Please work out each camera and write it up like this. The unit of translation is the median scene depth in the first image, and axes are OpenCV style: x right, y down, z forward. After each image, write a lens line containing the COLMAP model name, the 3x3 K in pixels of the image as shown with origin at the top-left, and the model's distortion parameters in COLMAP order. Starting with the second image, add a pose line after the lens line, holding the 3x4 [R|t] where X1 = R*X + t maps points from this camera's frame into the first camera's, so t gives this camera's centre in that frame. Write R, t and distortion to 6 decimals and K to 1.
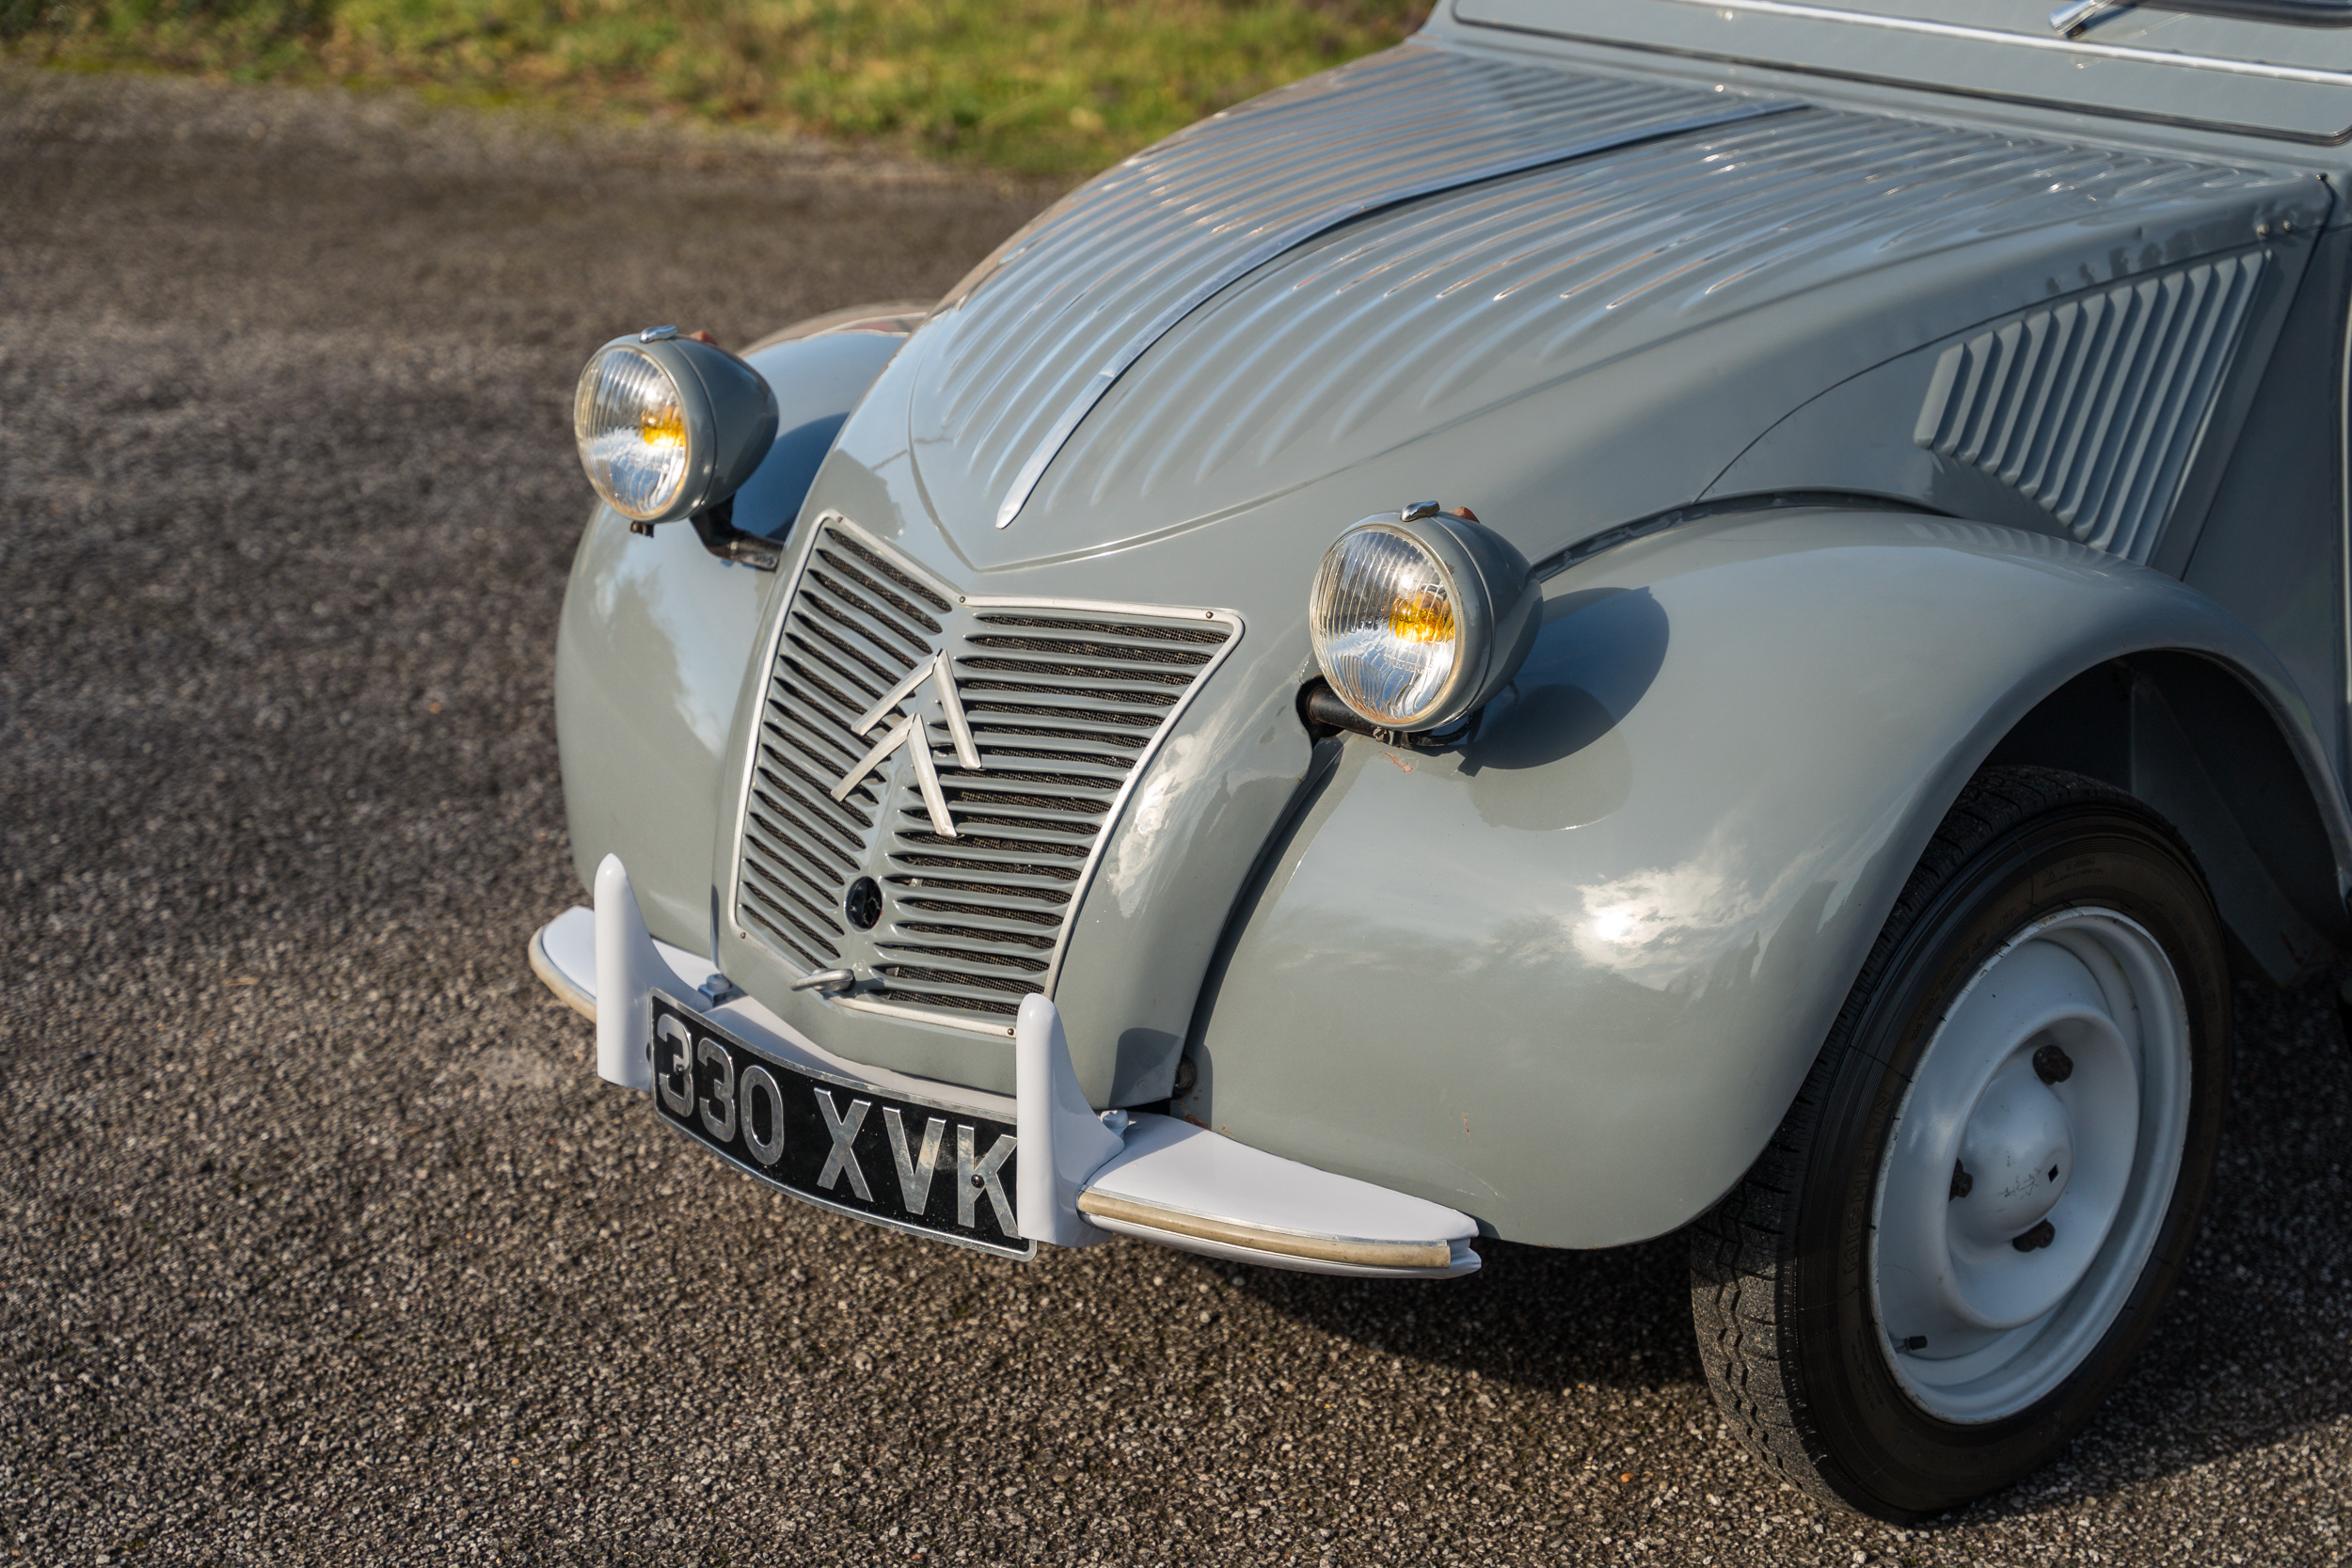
lens RADIAL K [[4633.8, 0, 1176.0], [0, 4633.8, 784.0], [0, 0, 1]] dist [0.077167, -0.152046]
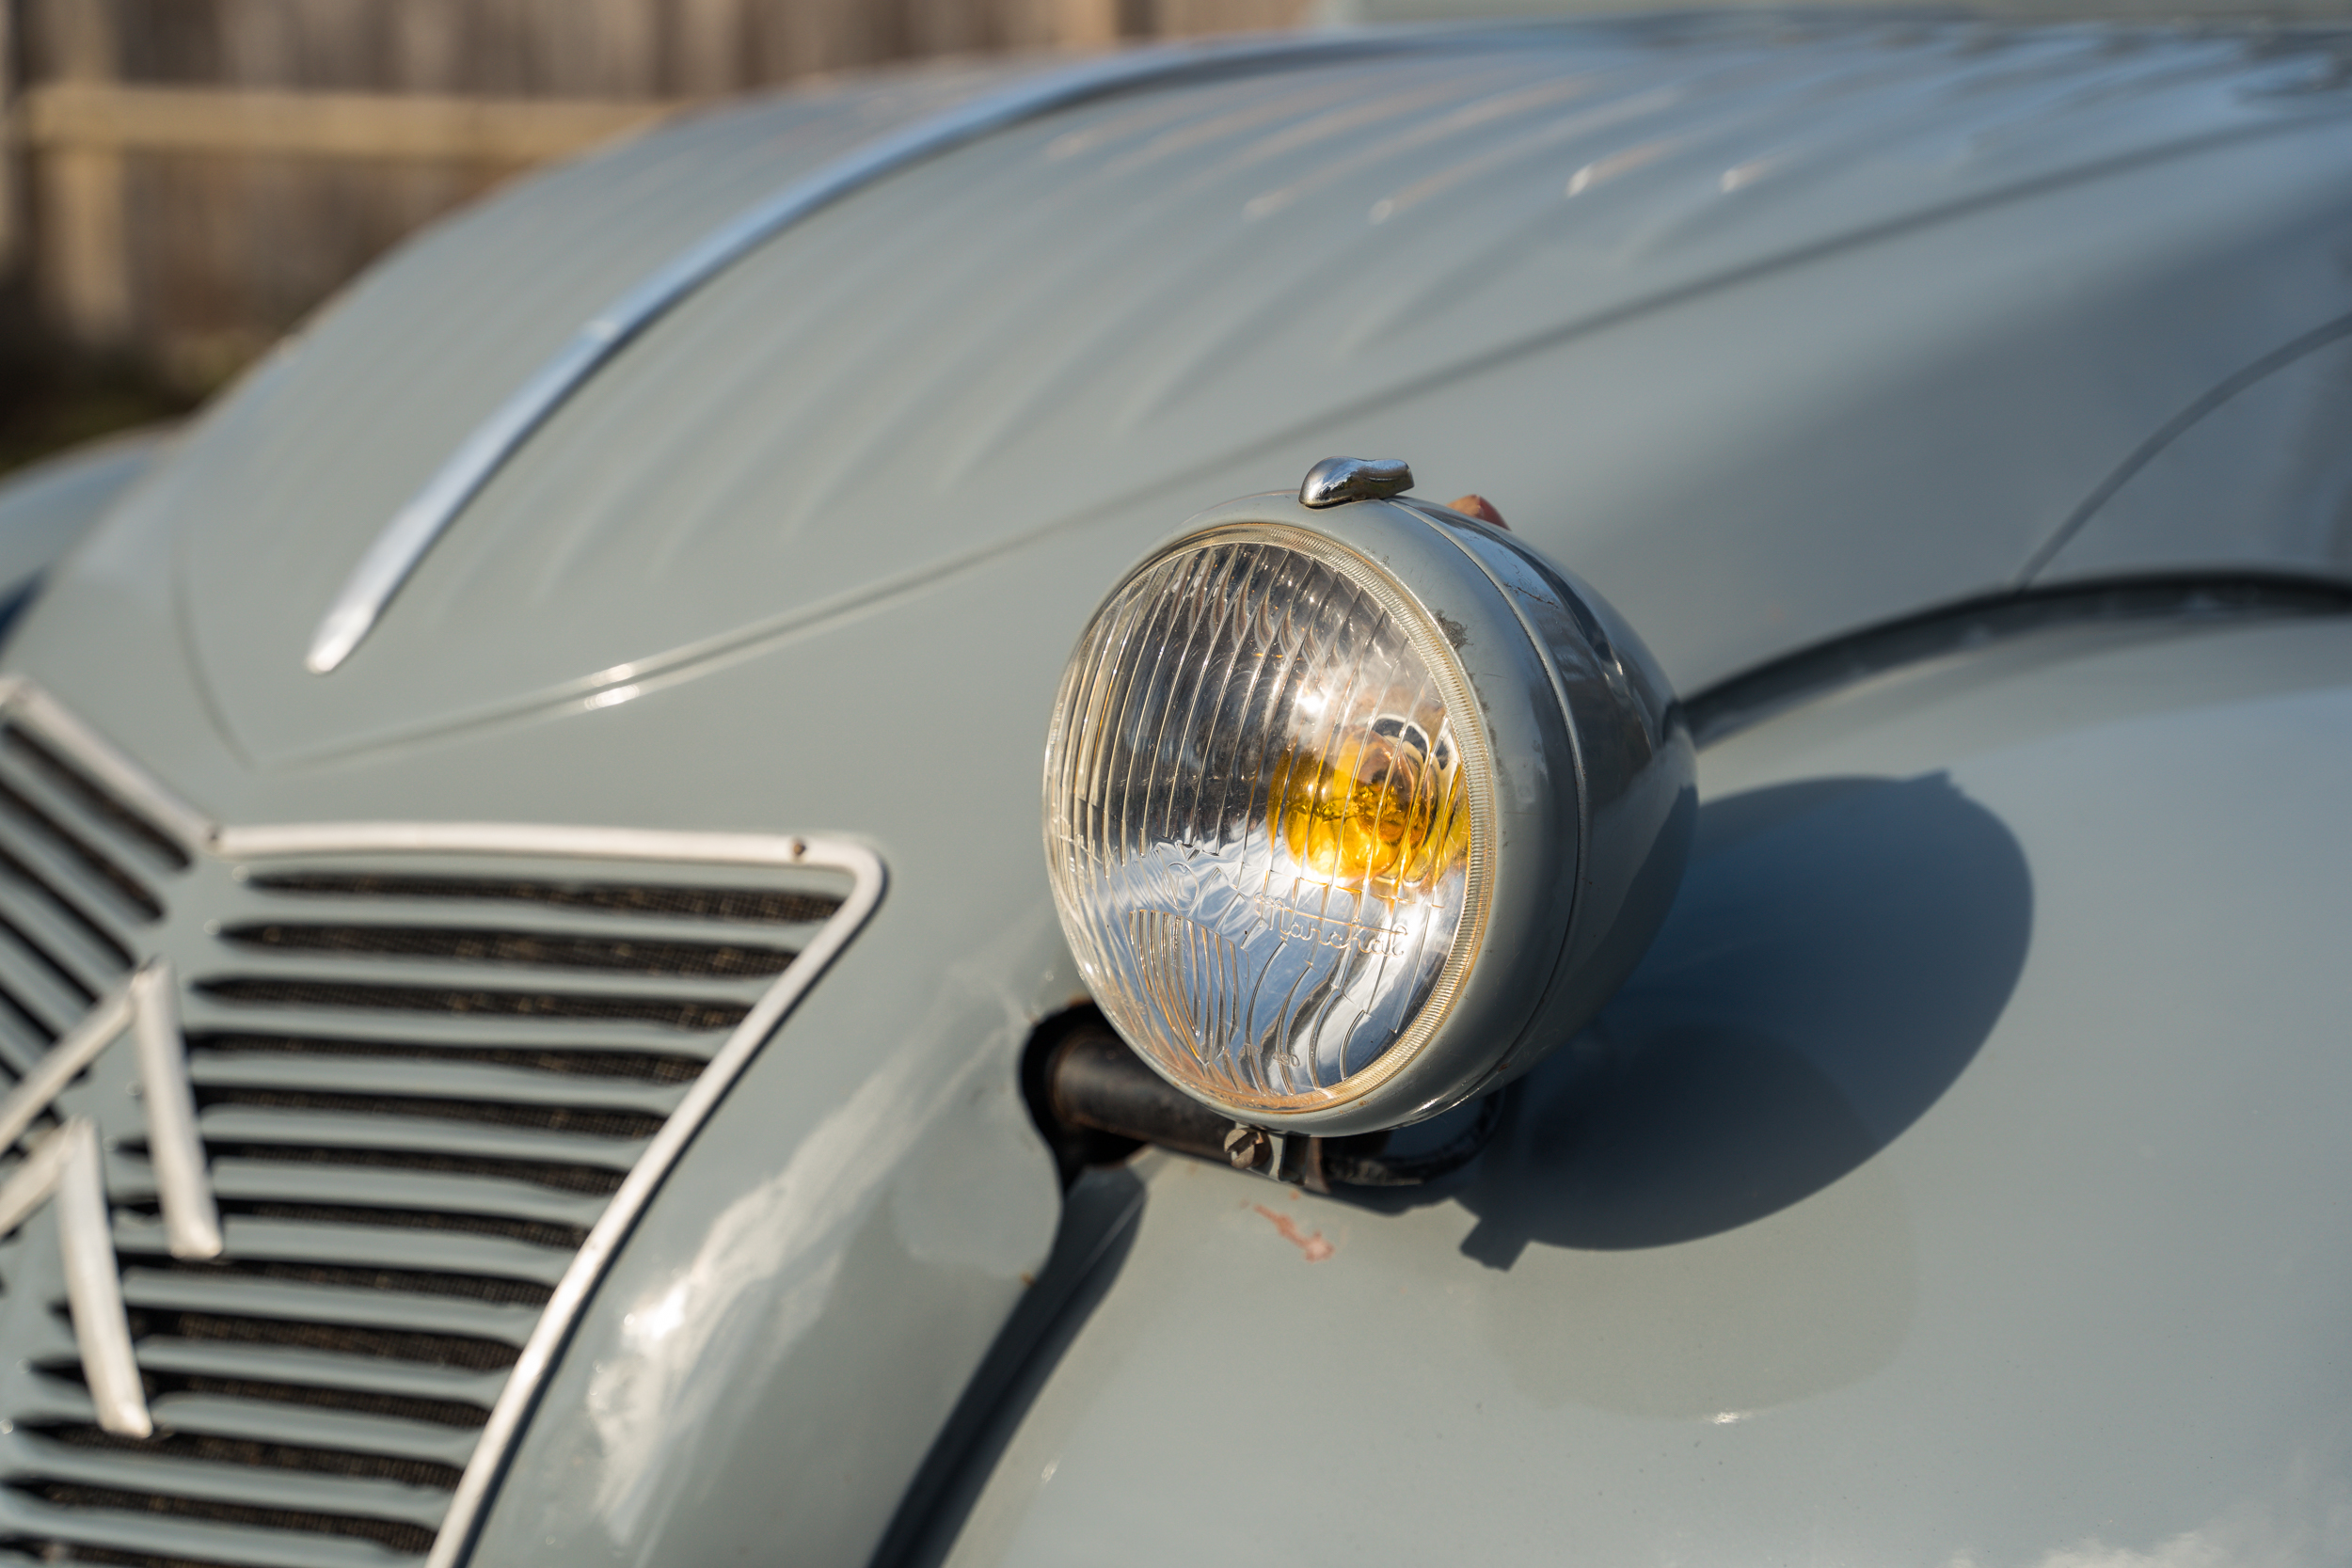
lens RADIAL K [[3667.1, 0, 1190.4], [0, 3667.1, 778.3], [0, 0, 1]] dist [0.086651, 0.121987]
pose [[0.999545, 0.002579, 0.030061, 0.030495], [0.001541, 0.990675, -0.136240, -0.000656], [-0.030132, 0.136224, 0.990220, 0.694391]]
